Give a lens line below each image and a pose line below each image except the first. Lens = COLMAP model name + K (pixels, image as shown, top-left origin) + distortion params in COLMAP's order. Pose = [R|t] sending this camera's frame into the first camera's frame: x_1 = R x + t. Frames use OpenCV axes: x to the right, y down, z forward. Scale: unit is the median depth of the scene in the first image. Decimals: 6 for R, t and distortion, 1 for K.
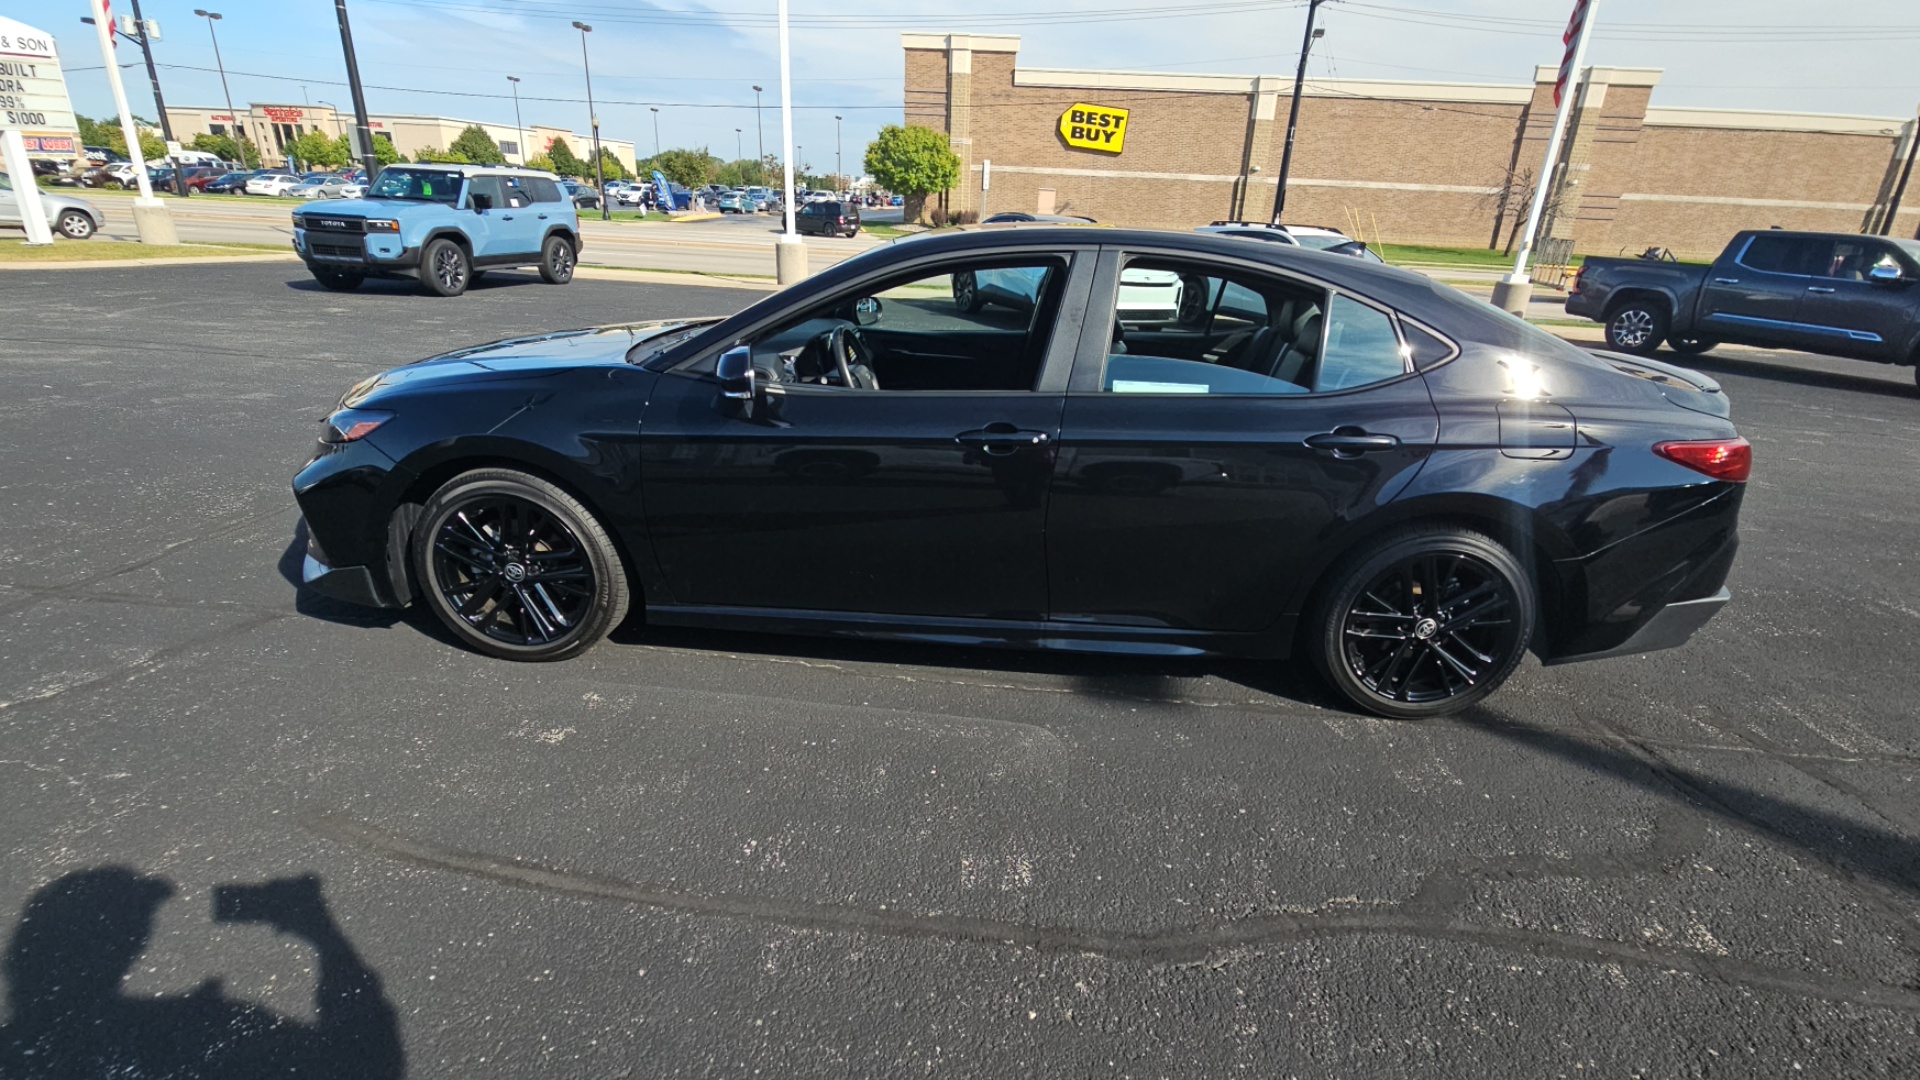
lens RADIAL K [[861.9, 0, 978.5], [0, 861.9, 535.3], [0, 0, 1]] dist [0.009674, -0.007993]
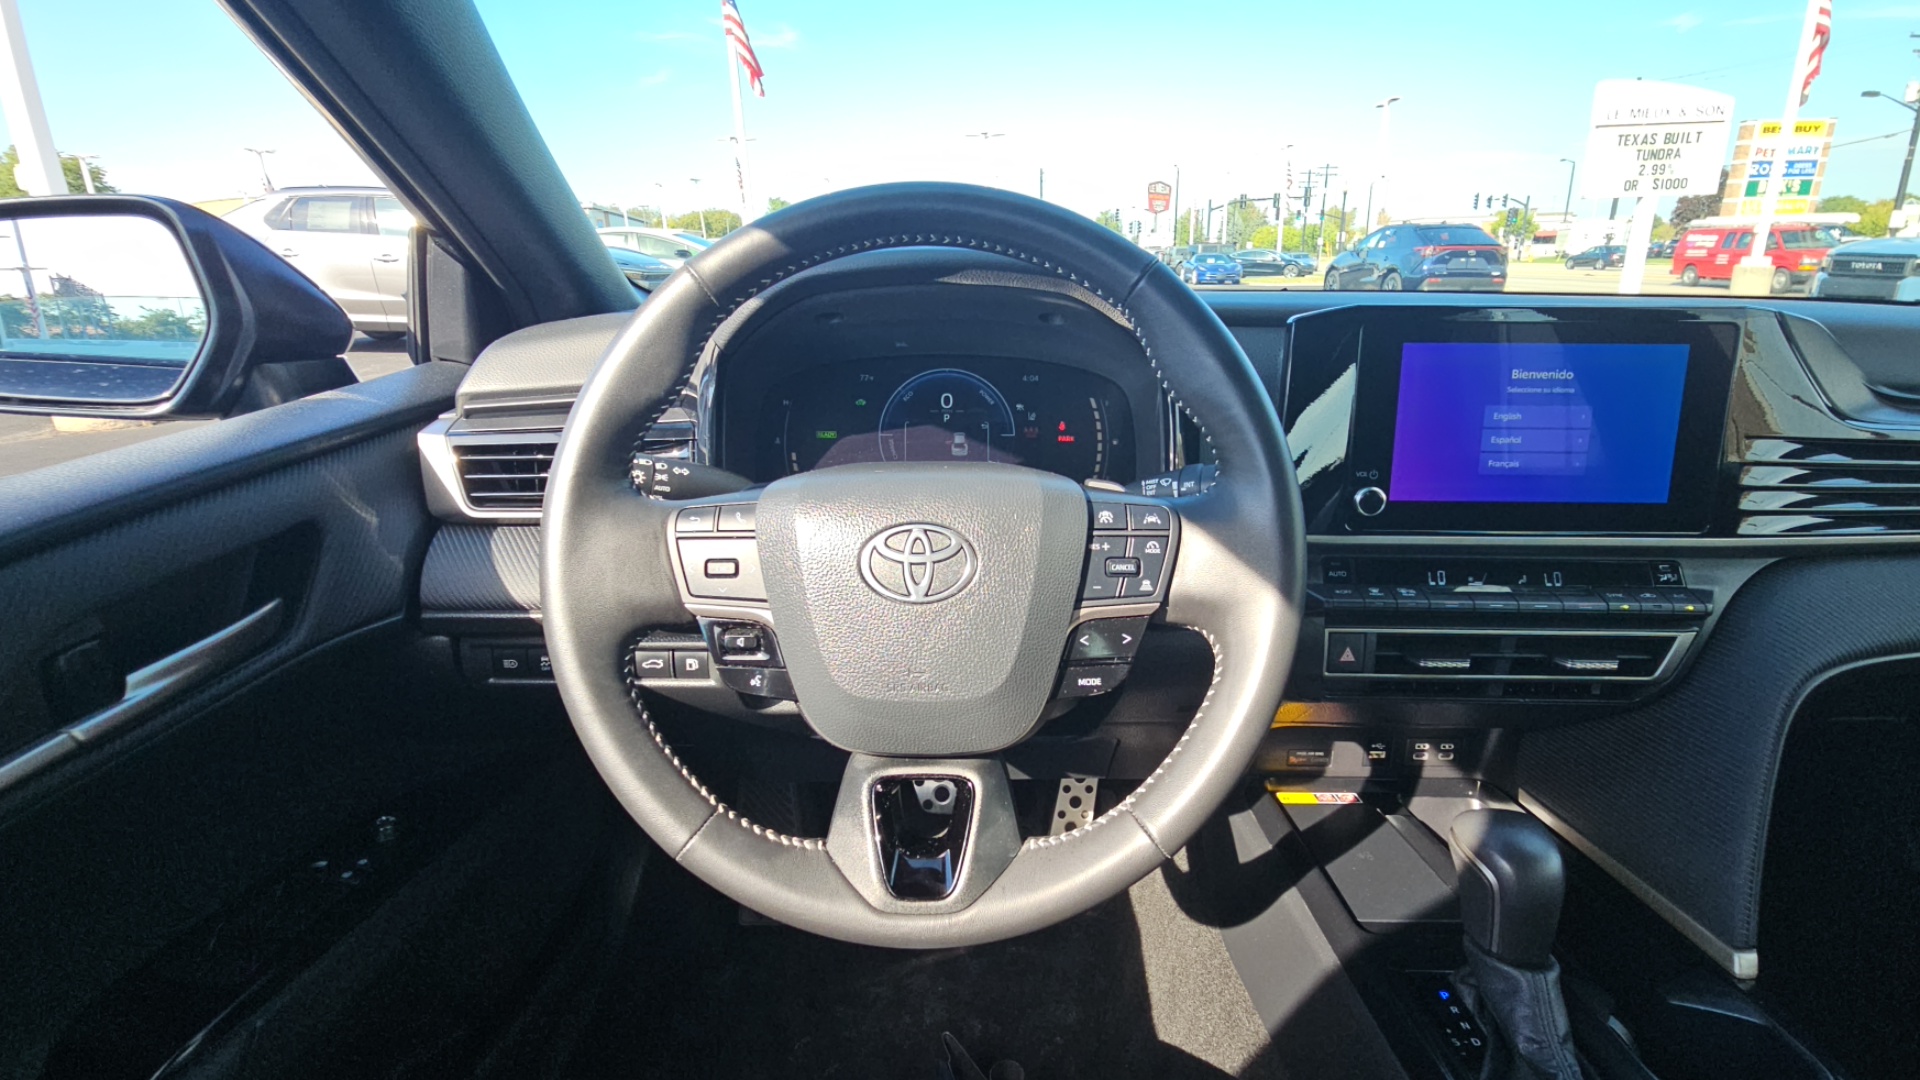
lens RADIAL K [[861.9, 0, 980.9], [0, 861.9, 541.8], [0, 0, 1]] dist [0.009674, -0.007993]
pose [[0.050730, 0.266802, -0.962415, -0.000803], [-0.340996, 0.910373, 0.234400, -0.014271], [0.938695, 0.316289, 0.137161, 0.065038]]
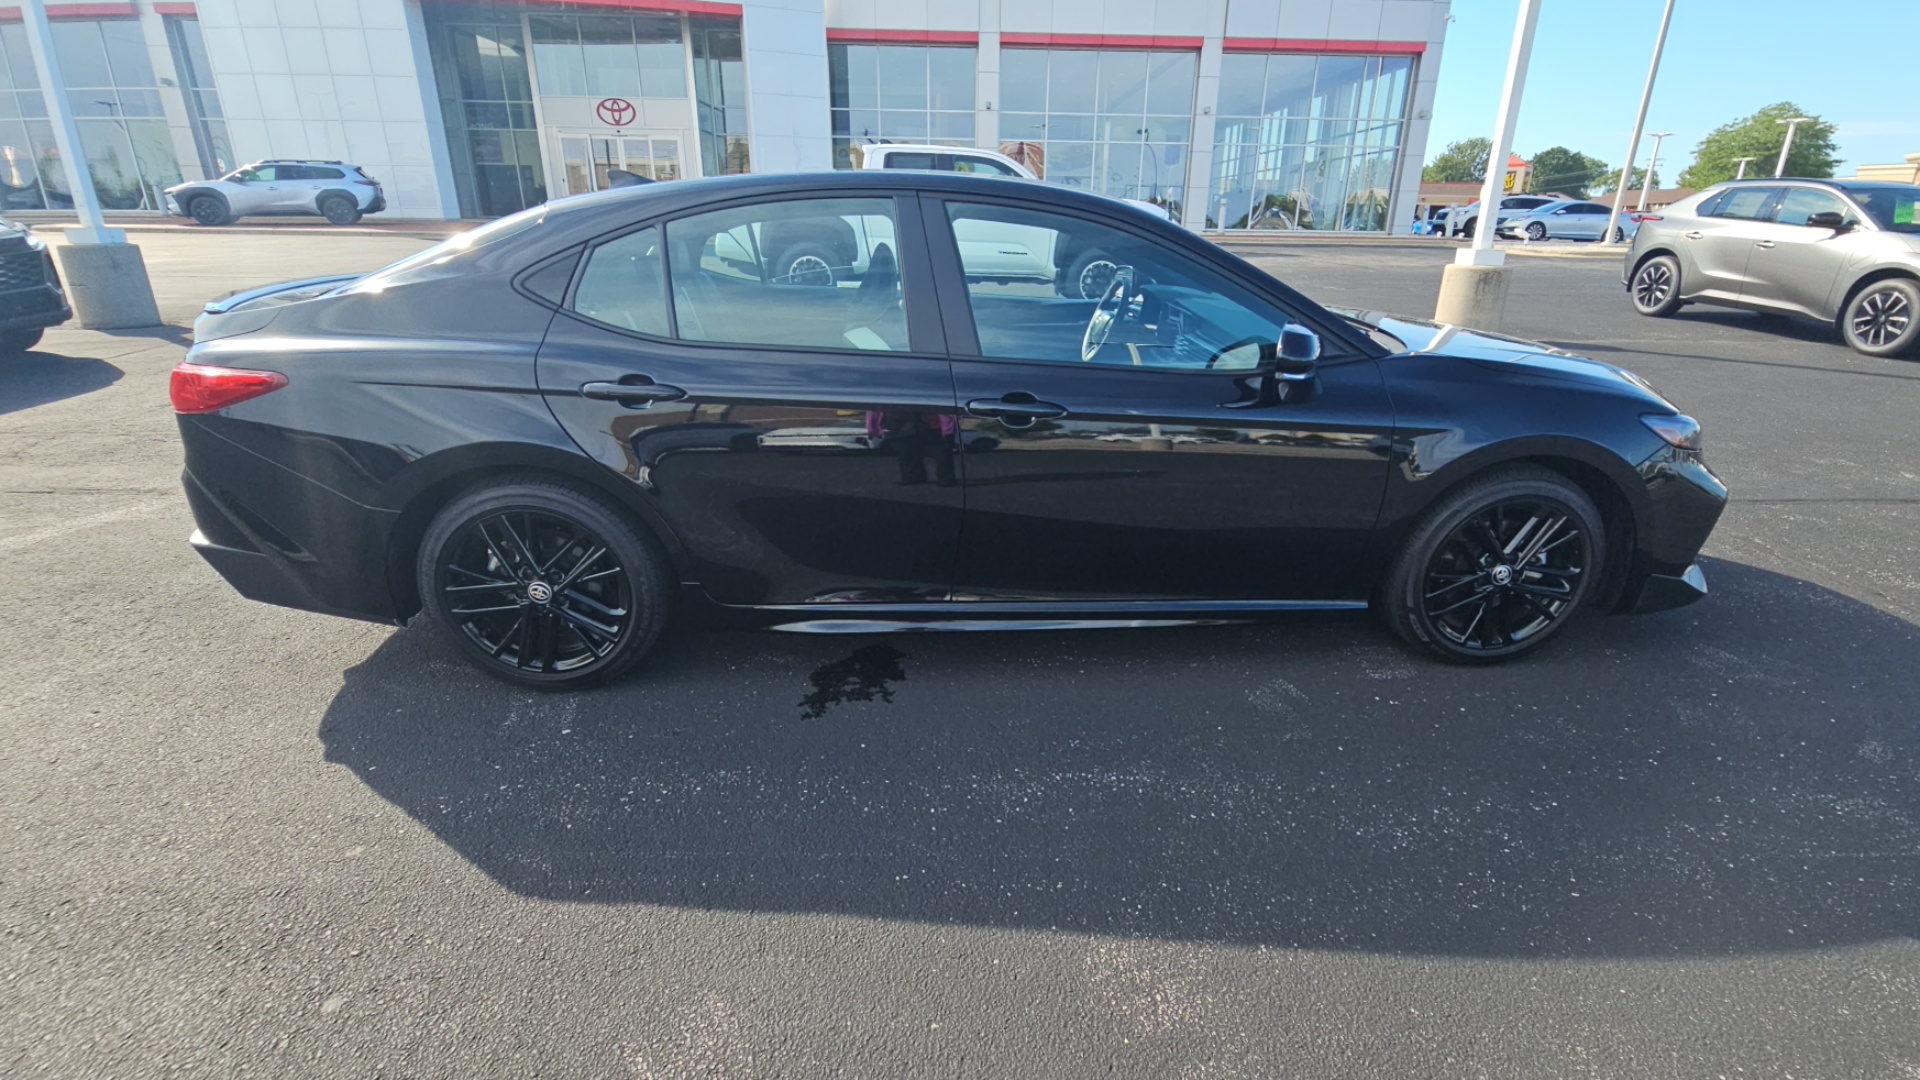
lens RADIAL K [[861.9, 0, 970.4], [0, 861.9, 529.2], [0, 0, 1]] dist [0.009674, -0.007993]
pose [[-0.991796, -0.018394, -0.126497, 0.012333], [-0.096878, 0.753762, 0.649968, -0.047018], [0.083393, 0.656890, -0.749360, 0.134848]]
